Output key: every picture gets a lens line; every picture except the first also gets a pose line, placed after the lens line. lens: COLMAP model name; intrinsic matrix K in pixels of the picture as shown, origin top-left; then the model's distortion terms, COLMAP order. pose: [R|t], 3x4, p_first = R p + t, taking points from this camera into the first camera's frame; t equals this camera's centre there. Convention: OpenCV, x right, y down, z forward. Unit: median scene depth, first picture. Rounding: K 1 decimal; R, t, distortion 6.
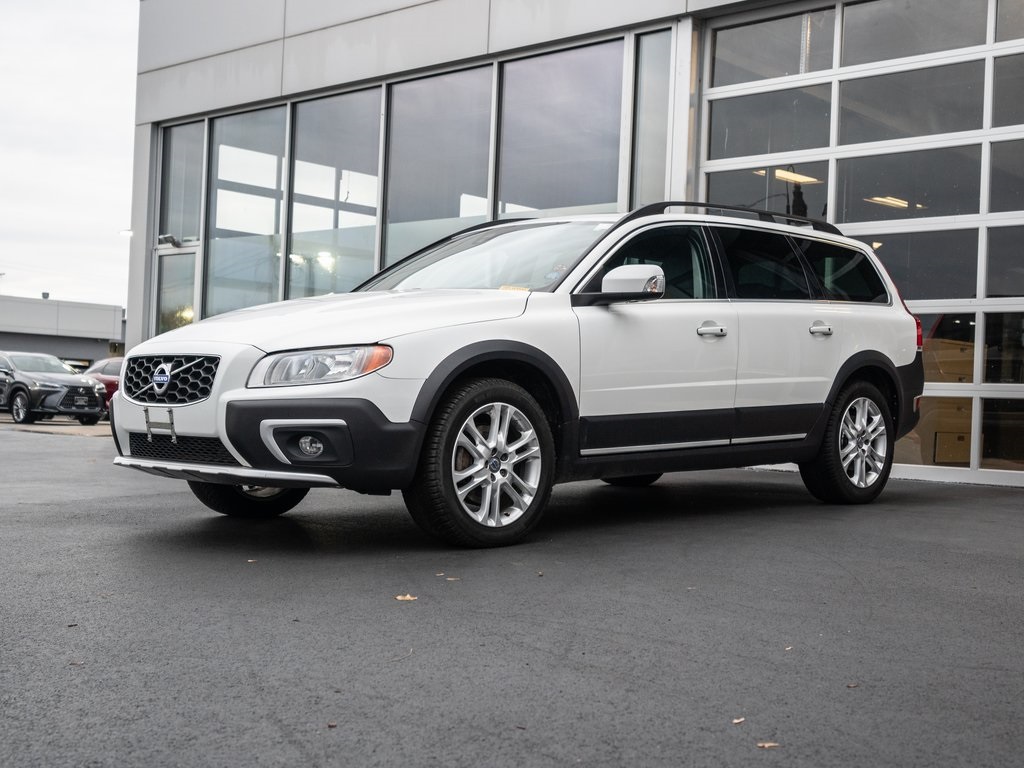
lens RADIAL K [[1281.7, 0, 512.0], [0, 1281.7, 384.0], [0, 0, 1]] dist [-0.009370, 0.001031]
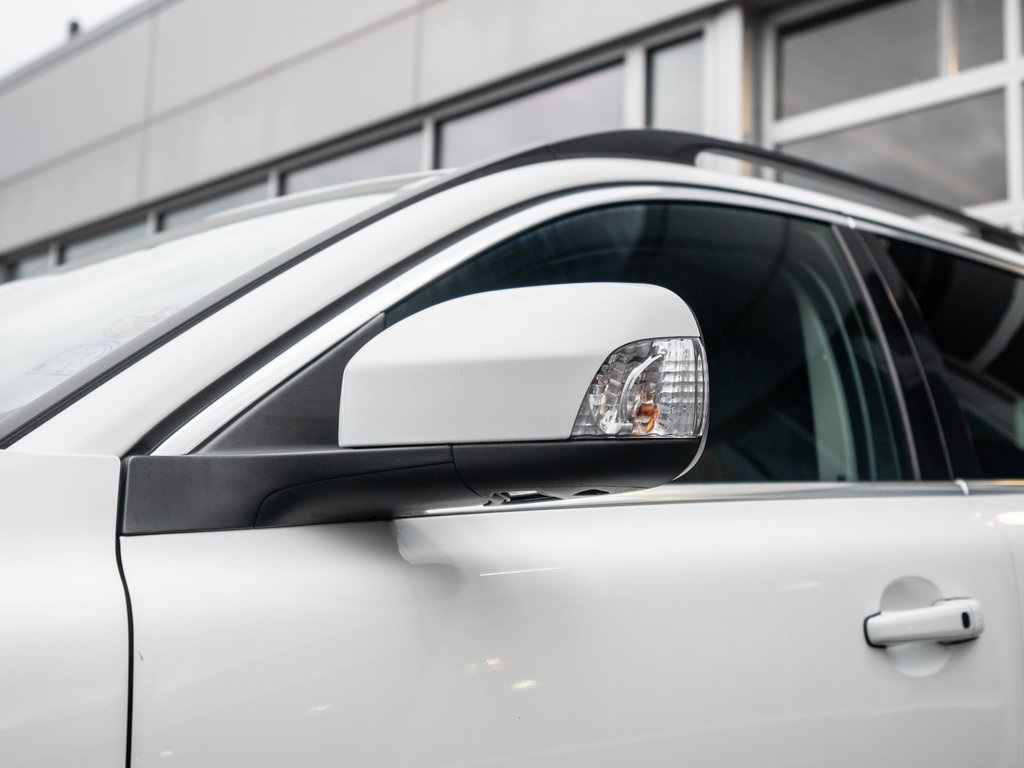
lens RADIAL K [[1281.7, 0, 512.0], [0, 1281.7, 384.0], [0, 0, 1]] dist [-0.009370, 0.001031]
pose [[0.999376, -0.014308, -0.032280, 0.090756], [0.009192, 0.988122, -0.153399, -0.048835], [0.034091, 0.153006, 0.987637, 0.762468]]
